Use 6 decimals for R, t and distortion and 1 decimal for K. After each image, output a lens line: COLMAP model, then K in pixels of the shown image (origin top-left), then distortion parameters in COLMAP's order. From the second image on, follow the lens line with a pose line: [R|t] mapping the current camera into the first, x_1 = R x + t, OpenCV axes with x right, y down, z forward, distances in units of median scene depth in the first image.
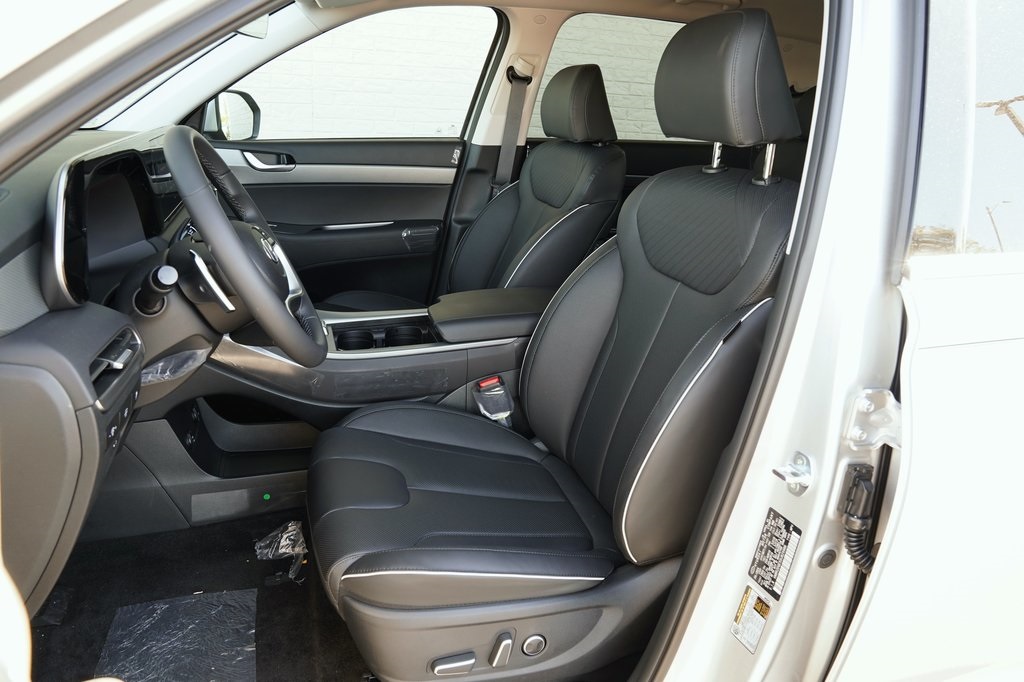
lens RADIAL K [[706.2, 0, 506.5], [0, 706.2, 340.2], [0, 0, 1]] dist [-0.126240, 0.082027]
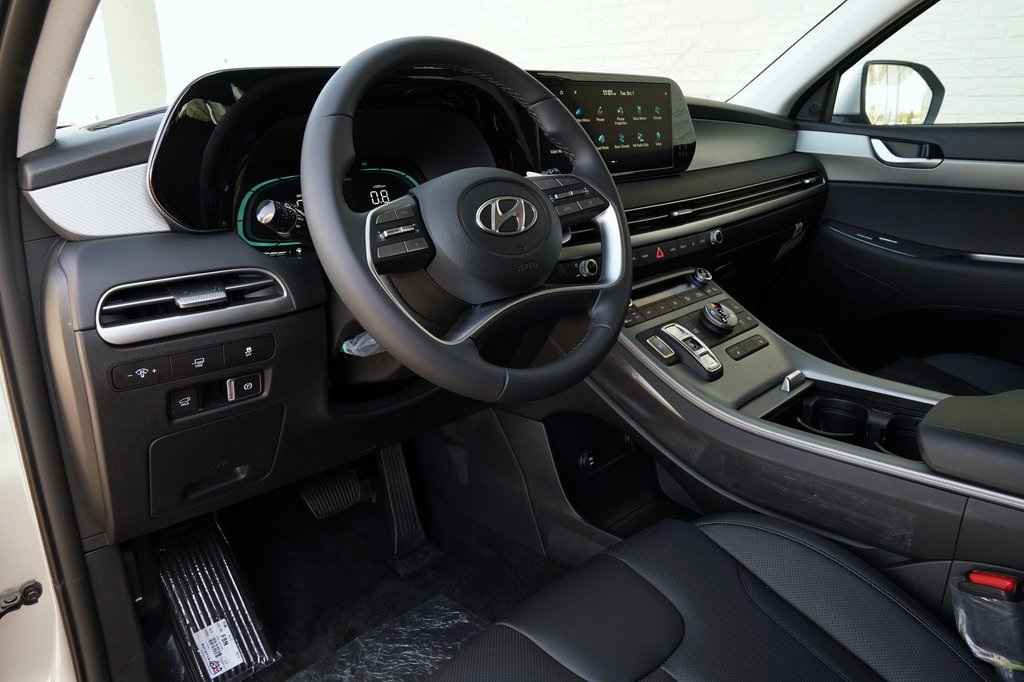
lens RADIAL K [[706.2, 0, 508.8], [0, 706.2, 340.0], [0, 0, 1]] dist [-0.126240, 0.082027]
pose [[0.444517, 0.224306, -0.867232, 0.133876], [-0.261110, 0.958544, 0.114087, -0.044410], [0.856870, 0.175730, 0.484657, 0.339667]]
